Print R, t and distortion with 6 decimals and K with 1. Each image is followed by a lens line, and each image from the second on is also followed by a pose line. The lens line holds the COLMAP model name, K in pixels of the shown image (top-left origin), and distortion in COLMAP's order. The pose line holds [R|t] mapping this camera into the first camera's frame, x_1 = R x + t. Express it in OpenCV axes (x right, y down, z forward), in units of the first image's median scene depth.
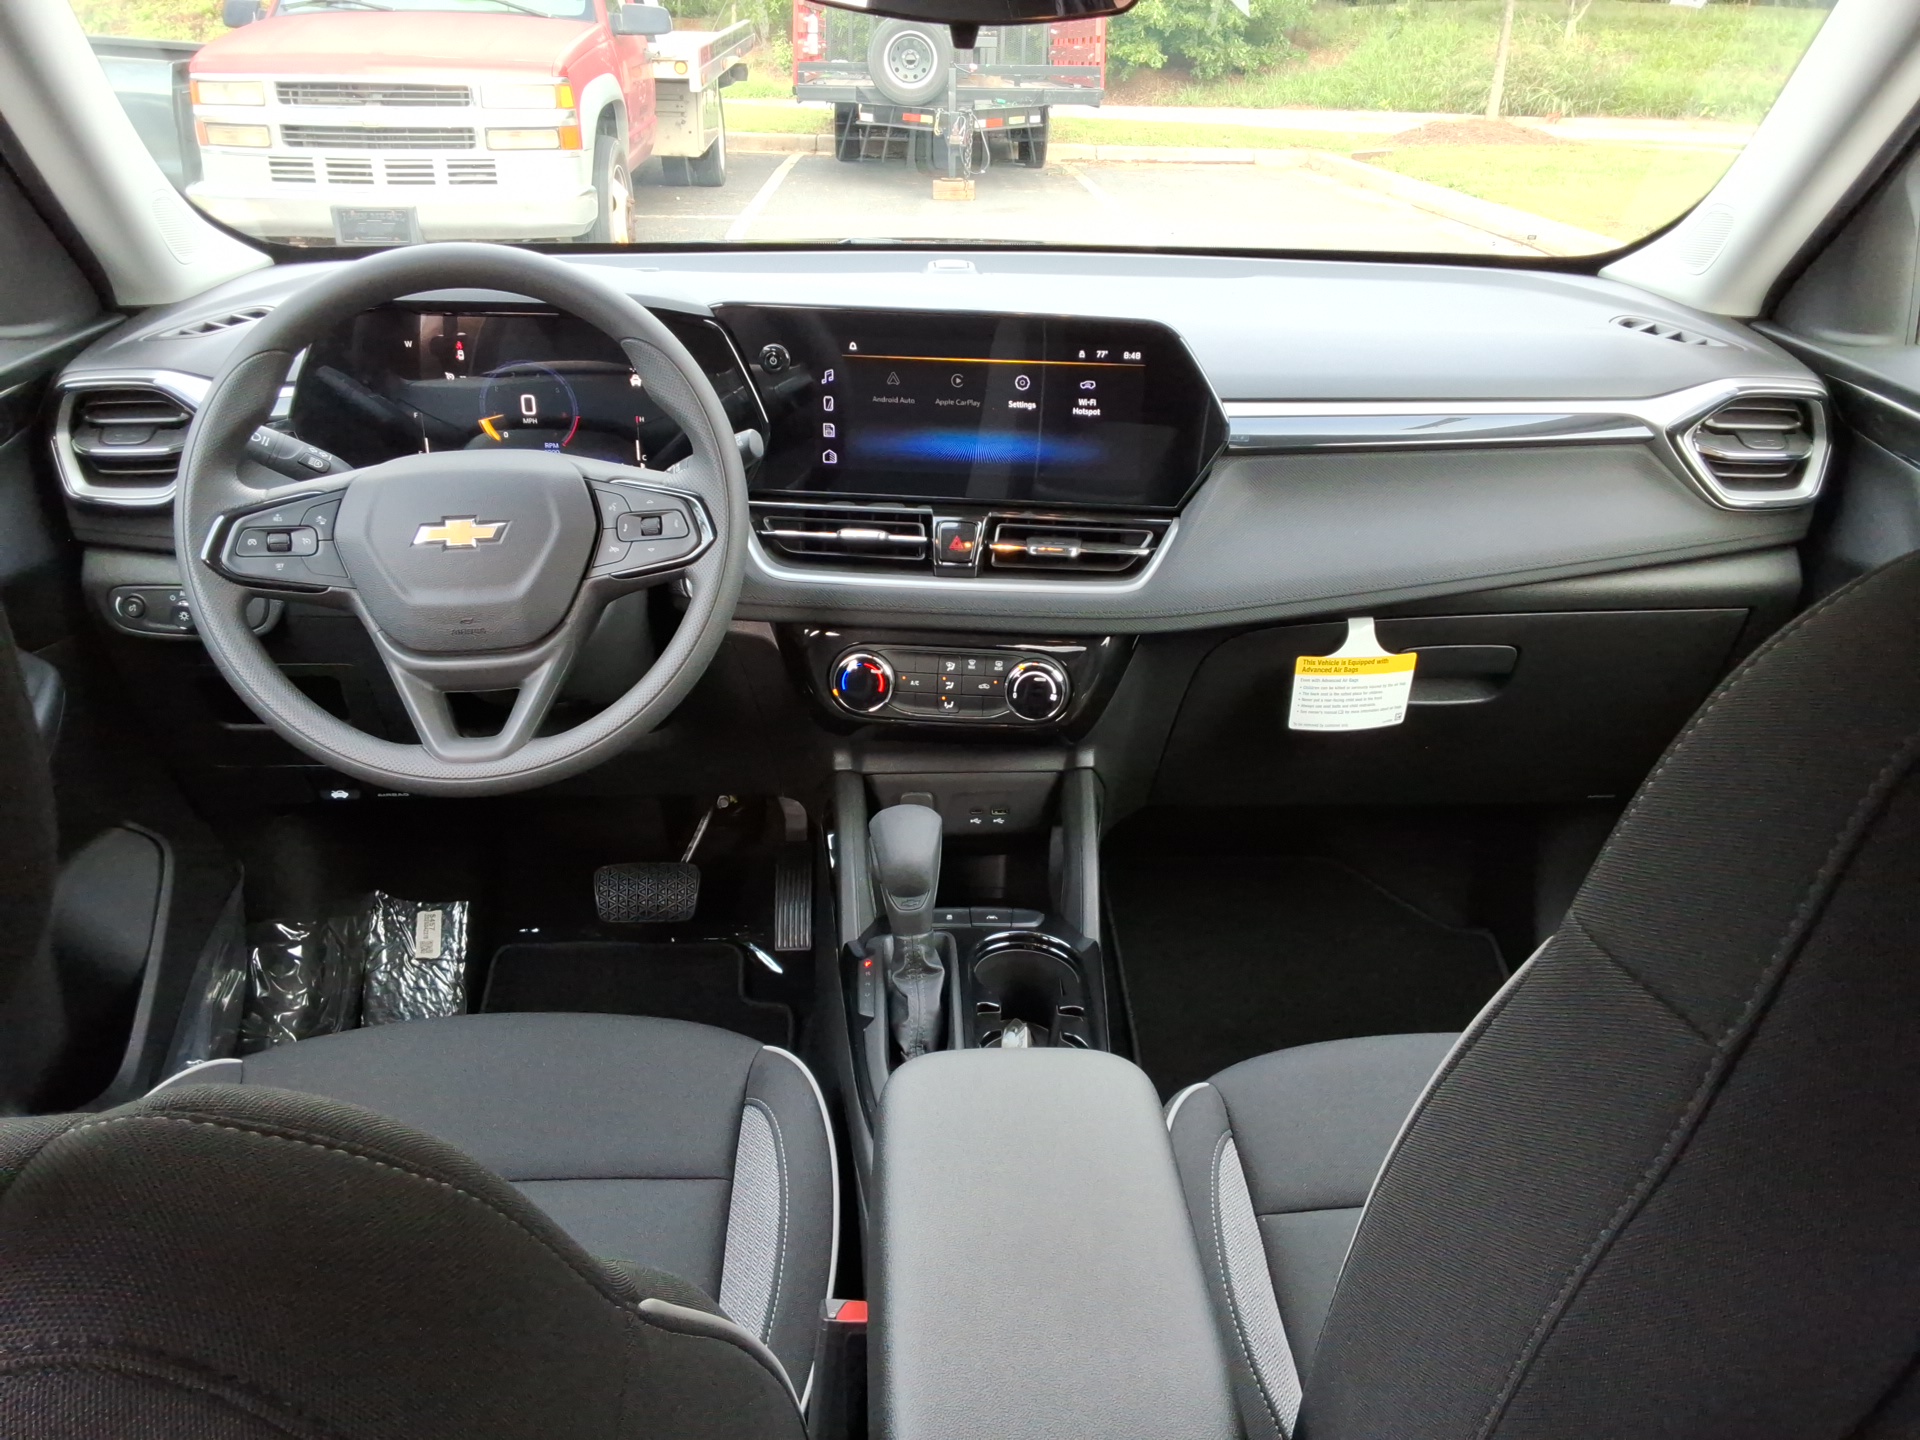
lens RADIAL K [[1540.0, 0, 990.0], [0, 1540.0, 729.2], [0, 0, 1]] dist [0.106518, -0.164577]
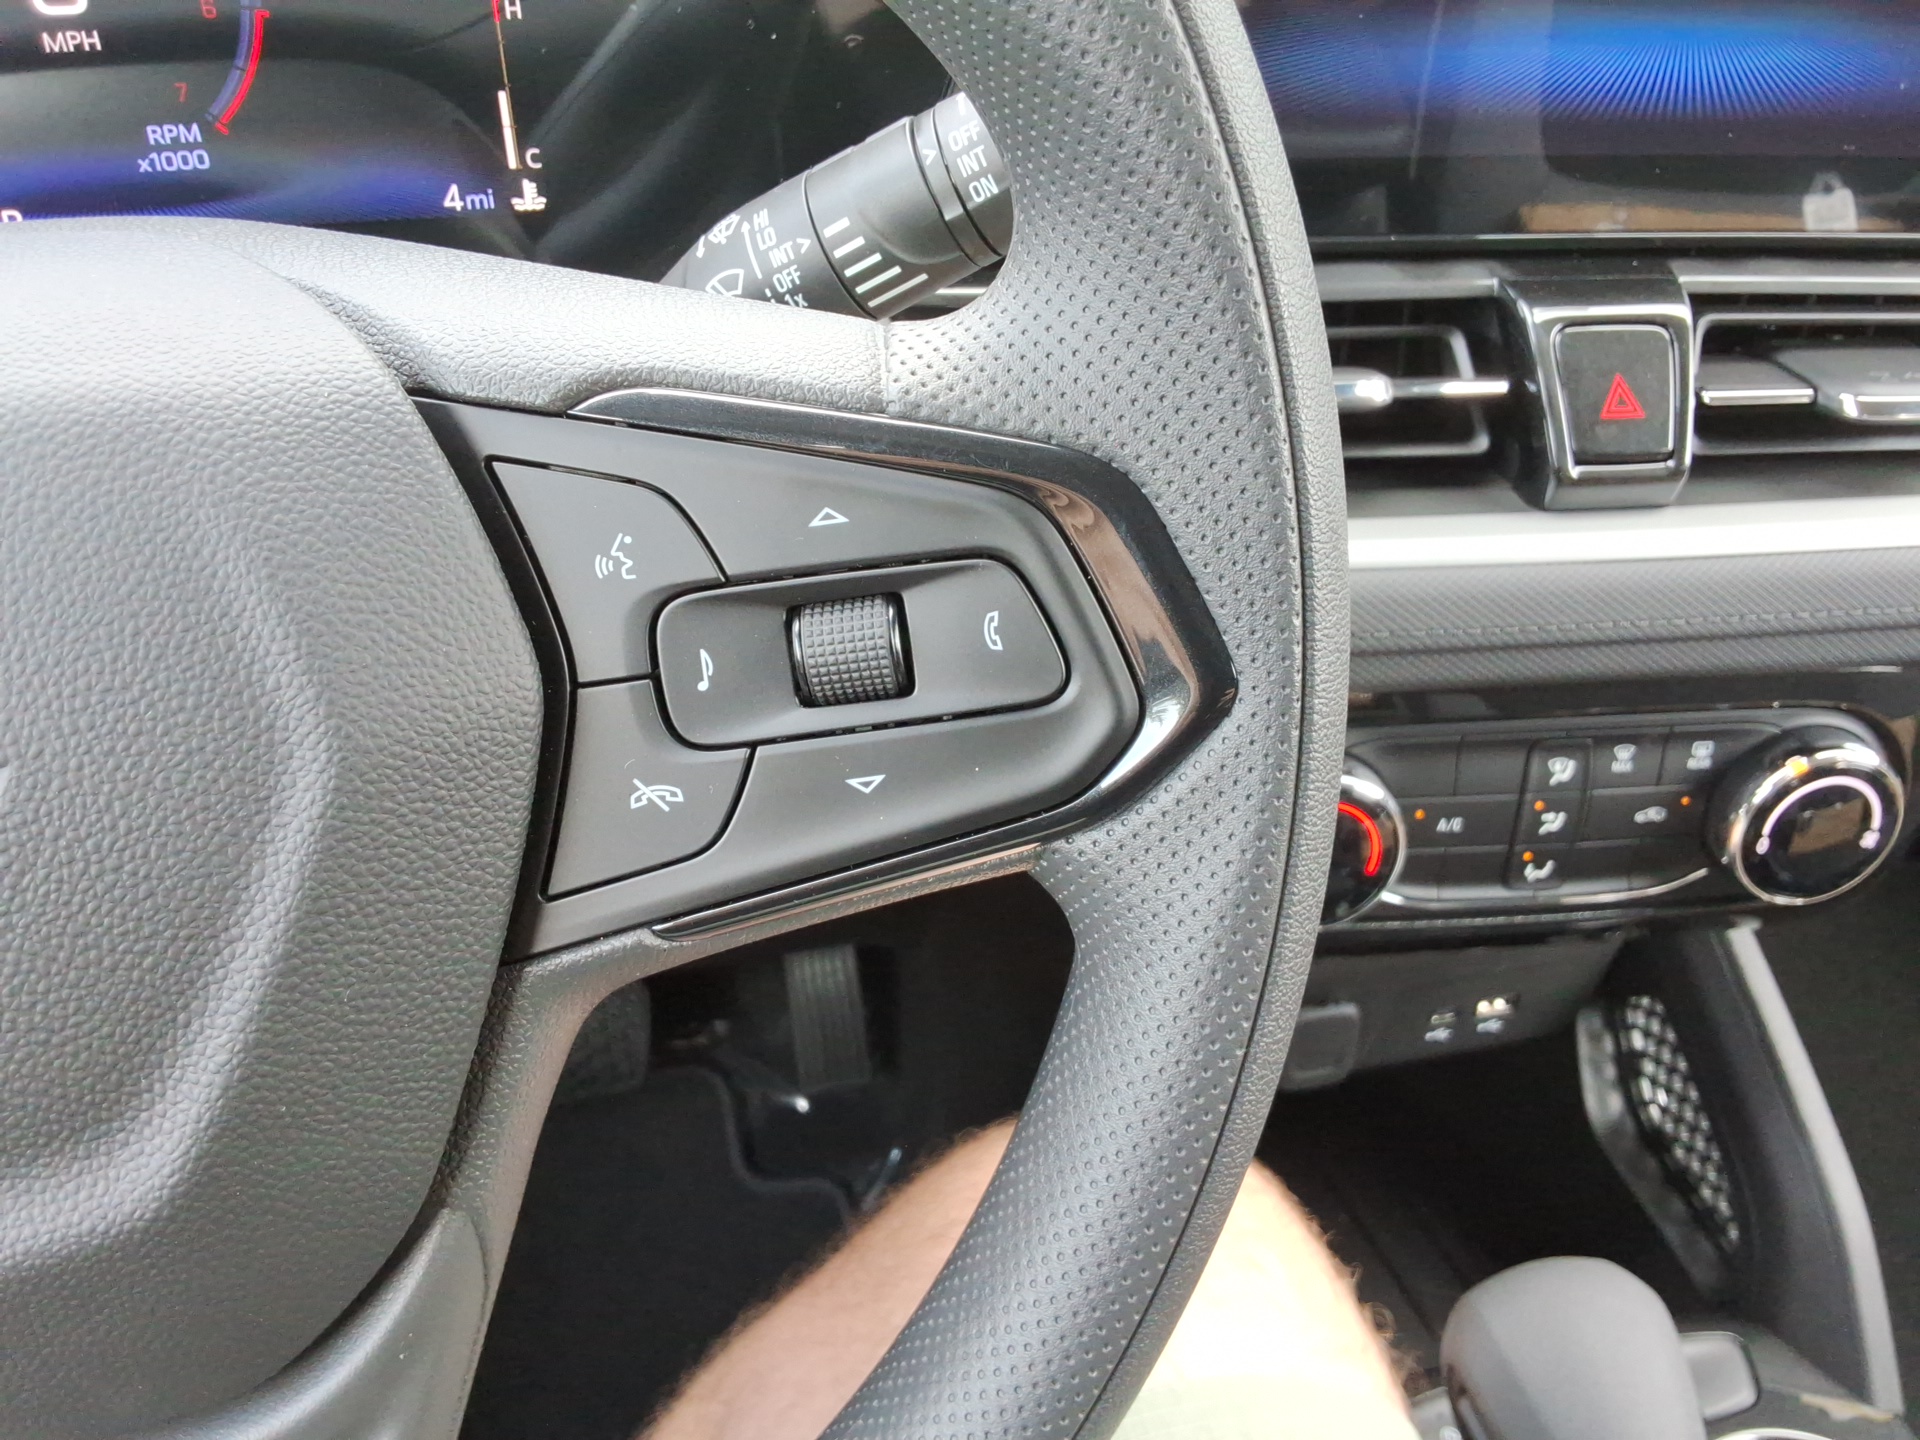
lens RADIAL K [[1540.0, 0, 962.9], [0, 1540.0, 706.5], [0, 0, 1]] dist [0.106518, -0.164577]
pose [[0.984783, -0.103410, 0.139673, -0.200175], [0.067805, 0.968629, 0.239083, -0.144769], [-0.160015, -0.225974, 0.960901, 0.713487]]
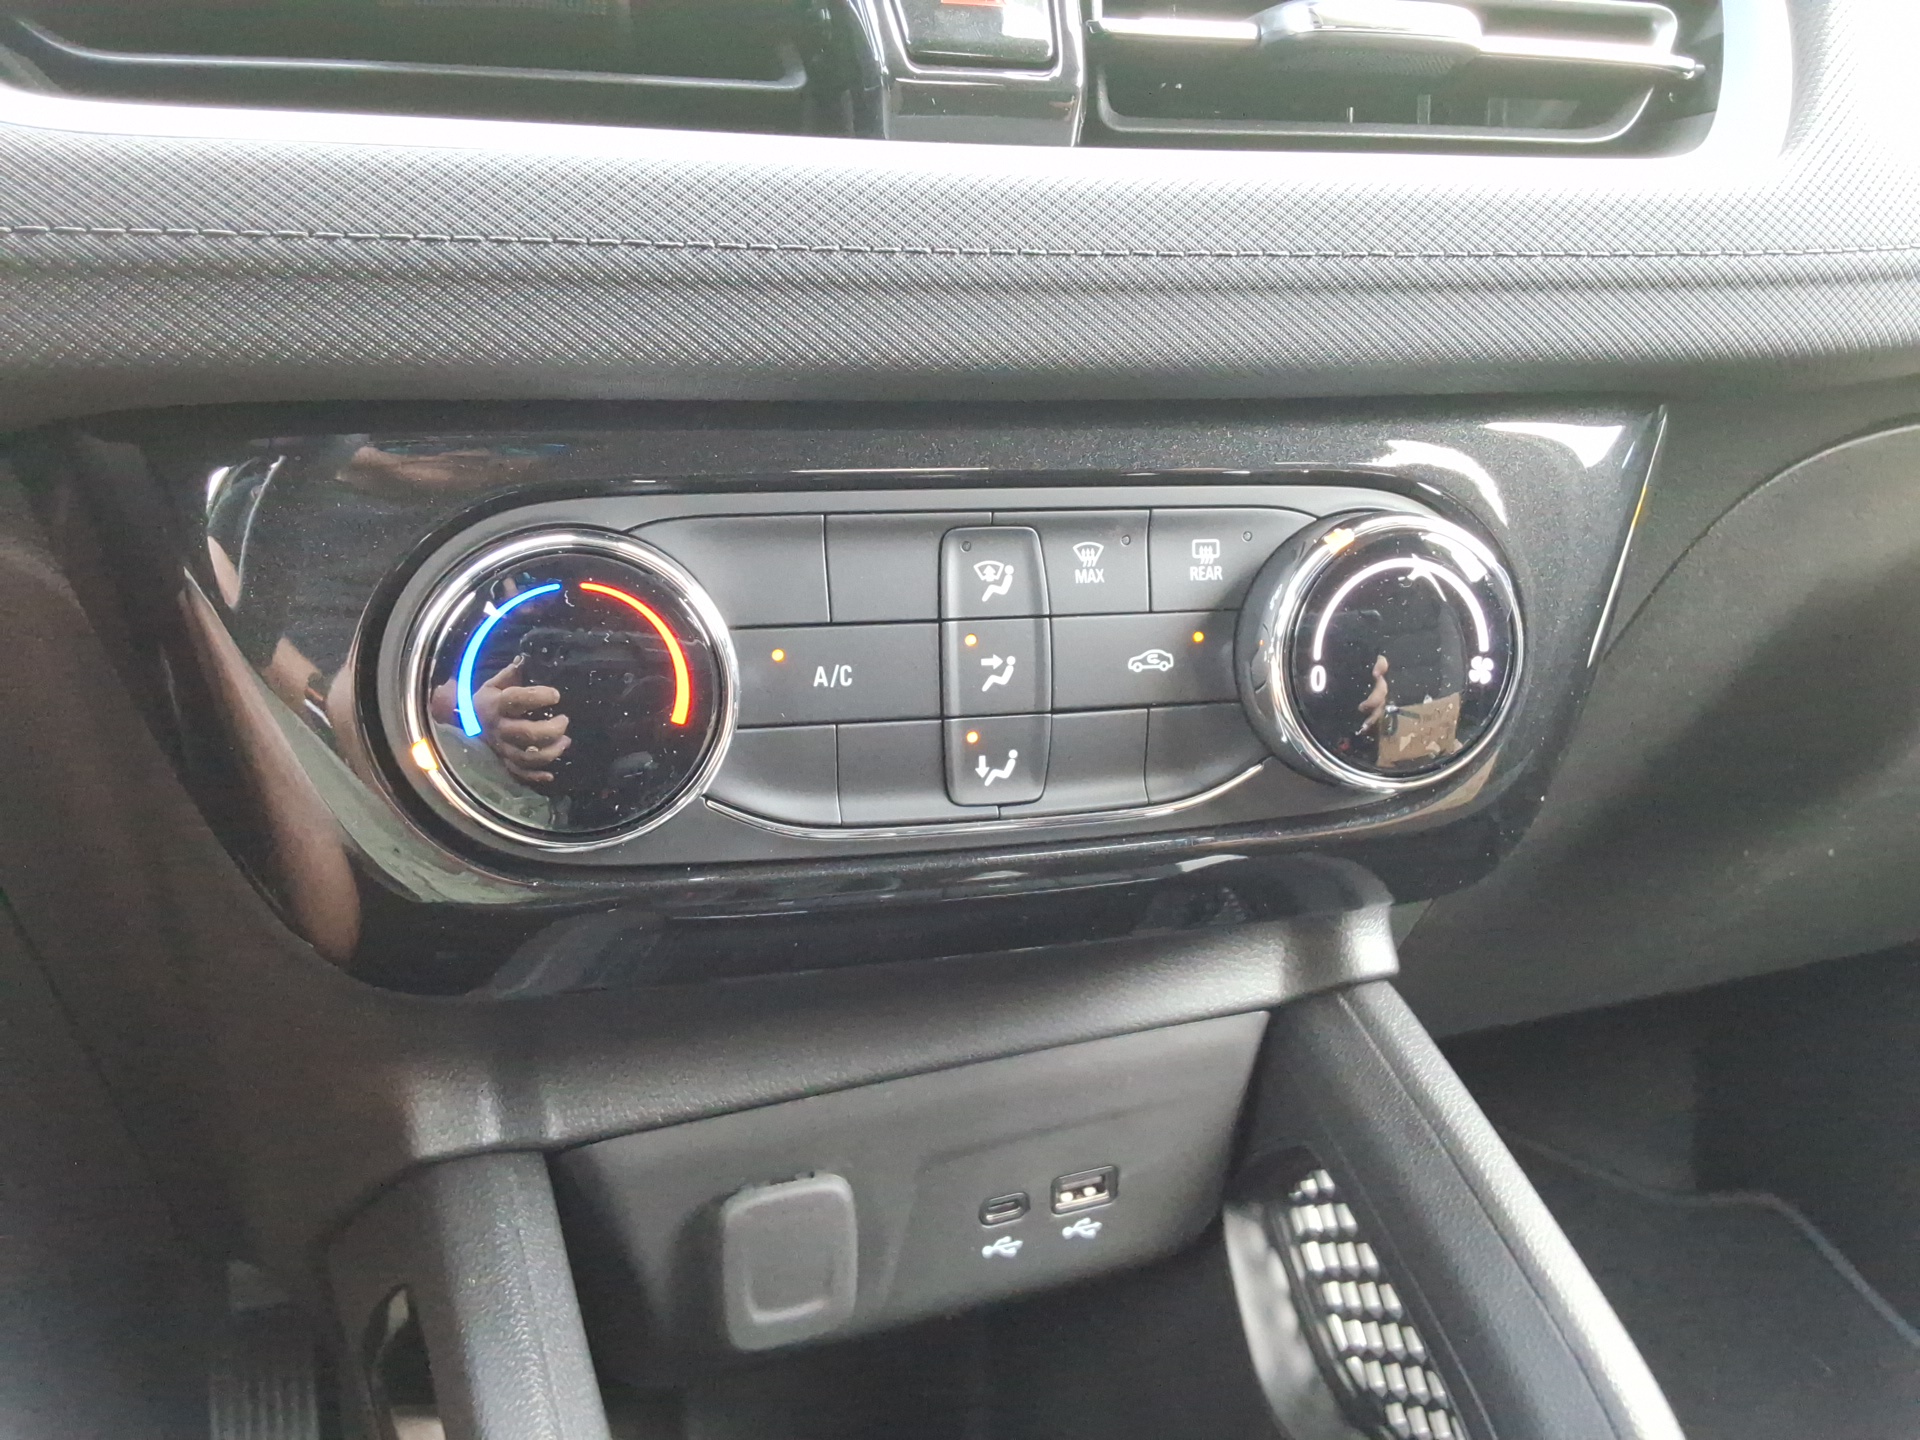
lens RADIAL K [[1540.0, 0, 956.5], [0, 1540.0, 690.8], [0, 0, 1]] dist [0.106518, -0.164577]
pose [[0.948316, -0.087283, 0.305088, -0.097395], [0.131340, 0.983173, -0.126969, -0.000227], [-0.288872, 0.160477, 0.943822, 0.818782]]
